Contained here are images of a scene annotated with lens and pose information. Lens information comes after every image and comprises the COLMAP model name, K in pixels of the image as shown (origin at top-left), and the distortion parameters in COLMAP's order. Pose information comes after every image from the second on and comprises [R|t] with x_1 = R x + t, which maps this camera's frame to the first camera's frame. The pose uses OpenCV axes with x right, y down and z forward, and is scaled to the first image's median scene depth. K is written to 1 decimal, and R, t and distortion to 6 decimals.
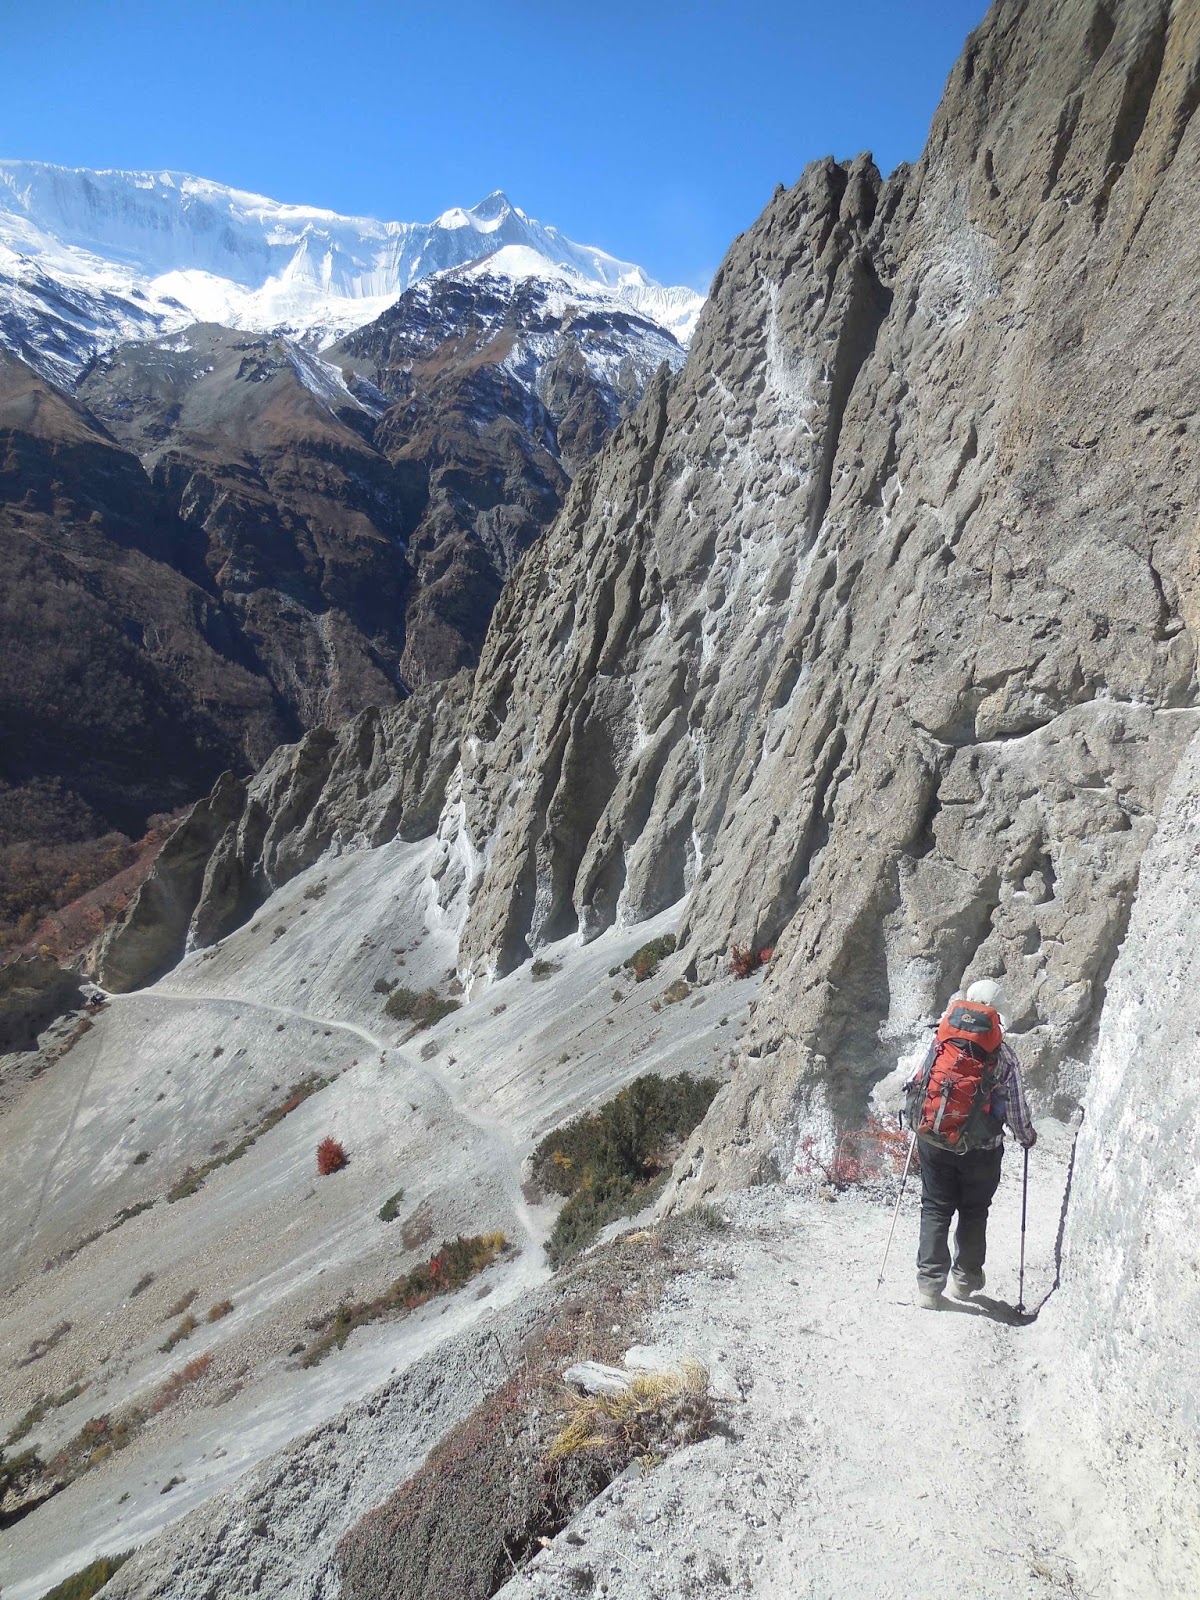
lens RADIAL K [[1173.3, 0, 600.0], [0, 1173.3, 800.0], [0, 0, 1]] dist [-0.022260, 0.004835]
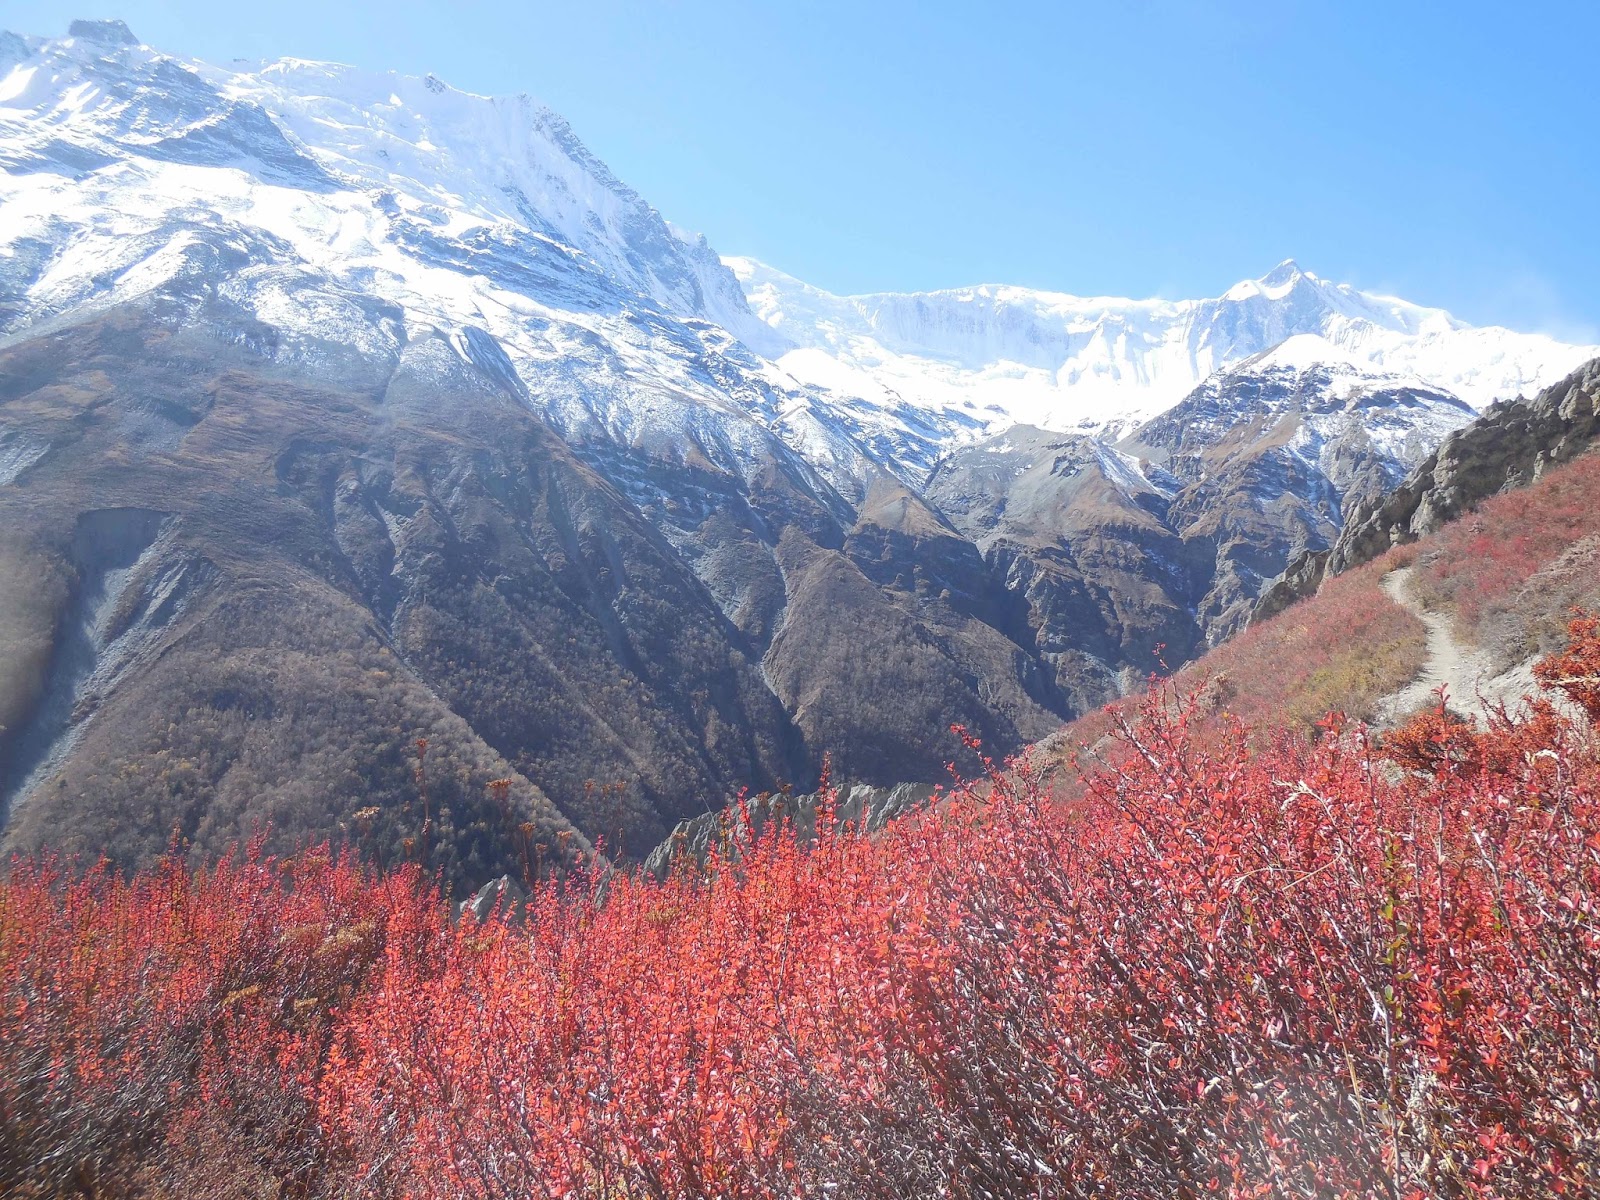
lens RADIAL K [[1173.3, 0, 800.0], [0, 1173.3, 600.0], [0, 0, 1]] dist [-0.022260, 0.004835]
pose [[0.885932, -0.013812, -0.463609, 0.019173], [-0.081555, 0.979344, -0.185023, 0.012360], [0.456588, 0.201728, 0.866506, -0.142223]]
